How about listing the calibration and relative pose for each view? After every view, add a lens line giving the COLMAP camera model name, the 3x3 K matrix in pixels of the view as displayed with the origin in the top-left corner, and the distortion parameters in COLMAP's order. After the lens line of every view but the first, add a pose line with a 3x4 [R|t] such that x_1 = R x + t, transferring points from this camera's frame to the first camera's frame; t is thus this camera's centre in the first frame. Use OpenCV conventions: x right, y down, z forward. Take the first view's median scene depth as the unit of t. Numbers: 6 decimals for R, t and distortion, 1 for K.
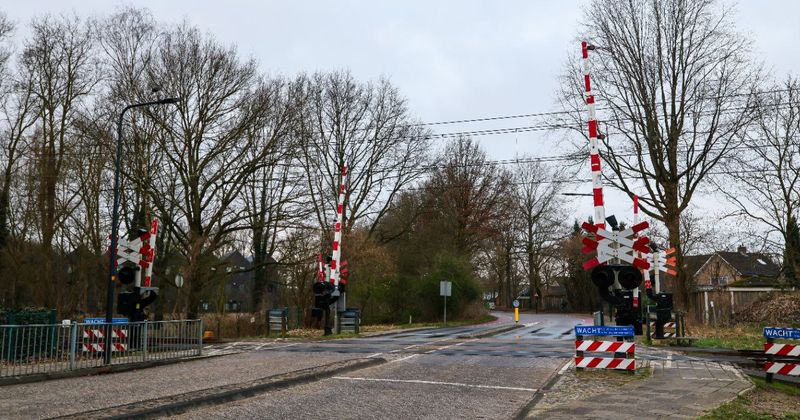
lens RADIAL K [[608.4, 0, 400.0], [0, 608.4, 210.0], [0, 0, 1]] dist [0.001134, -0.000183]
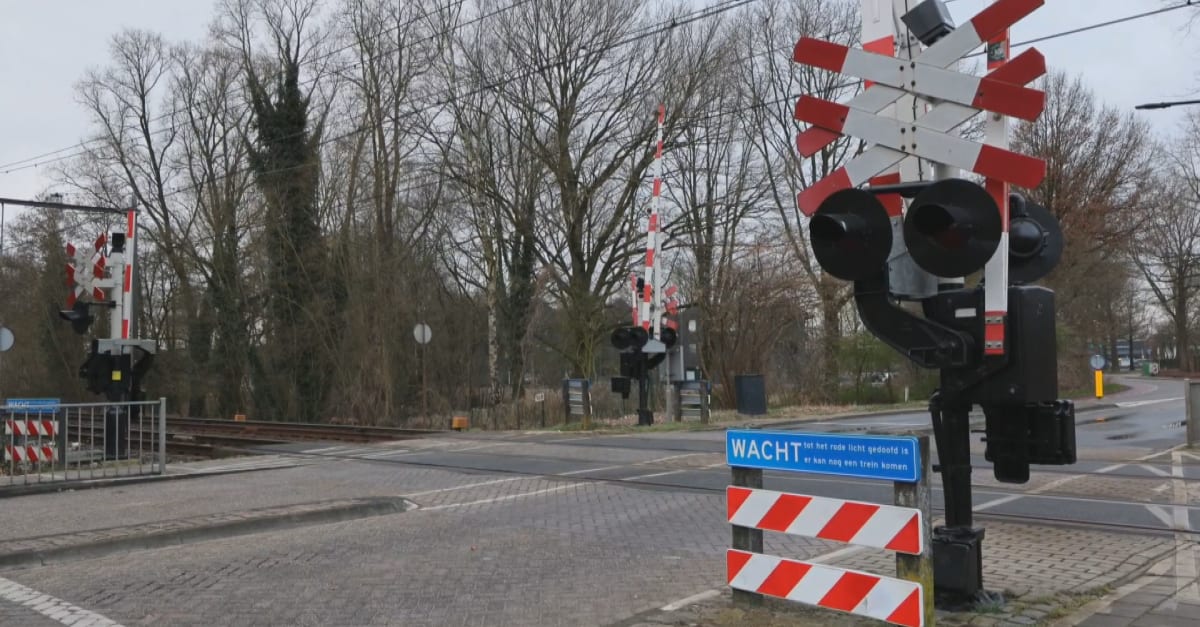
lens RADIAL K [[912.5, 0, 600.0], [0, 912.5, 313.5], [0, 0, 1]] dist [0.001134, -0.000183]
pose [[0.922182, -0.037802, -0.384904, 0.160519], [0.072634, 0.994431, 0.076358, 0.044317], [0.379875, -0.098373, 0.919792, 0.258493]]
